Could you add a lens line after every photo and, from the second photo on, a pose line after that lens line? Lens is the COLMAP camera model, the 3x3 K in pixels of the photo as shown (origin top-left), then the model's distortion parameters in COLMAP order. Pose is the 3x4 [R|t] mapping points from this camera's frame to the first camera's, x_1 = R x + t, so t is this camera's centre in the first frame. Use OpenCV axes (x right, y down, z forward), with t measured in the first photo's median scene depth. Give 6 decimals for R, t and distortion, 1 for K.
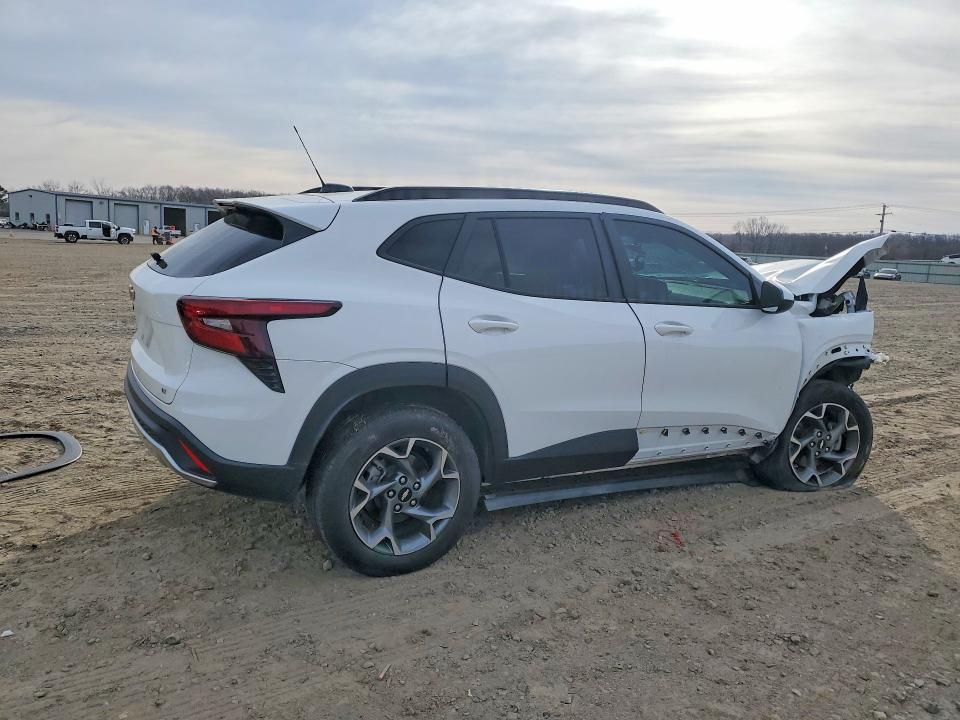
lens RADIAL K [[757.6, 0, 476.6], [0, 757.6, 358.2], [0, 0, 1]] dist [-0.016002, 0.046408]
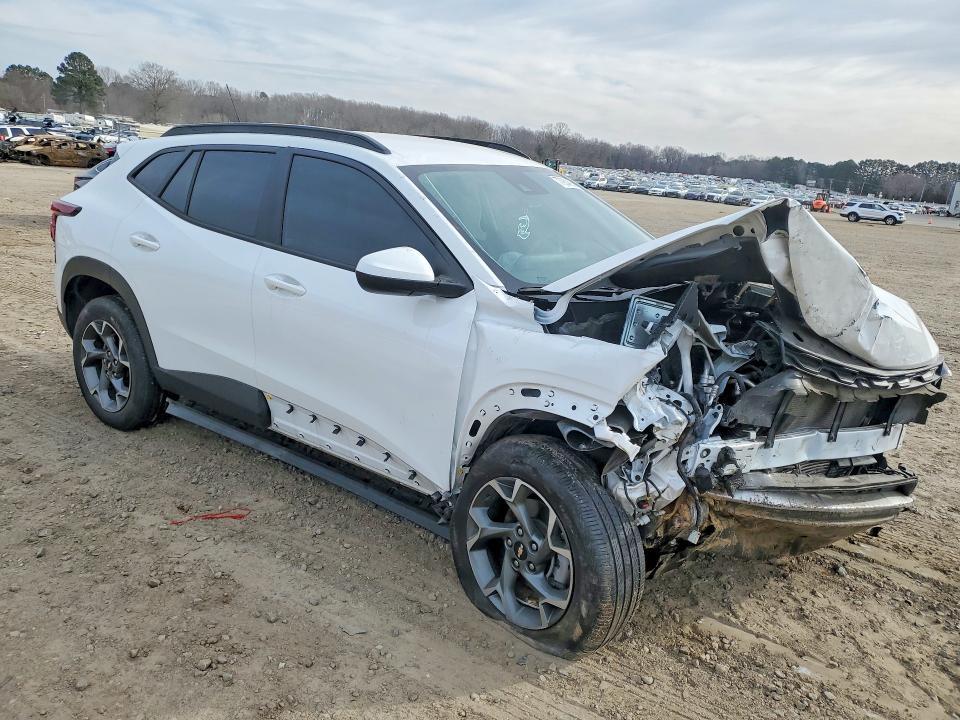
lens RADIAL K [[757.6, 0, 476.6], [0, 757.6, 358.2], [0, 0, 1]] dist [-0.016002, 0.046408]
pose [[0.423360, 0.221660, -0.878427, 1.096903], [-0.209295, 0.967308, 0.143218, -0.123991], [0.881455, 0.123218, 0.455911, 0.822412]]
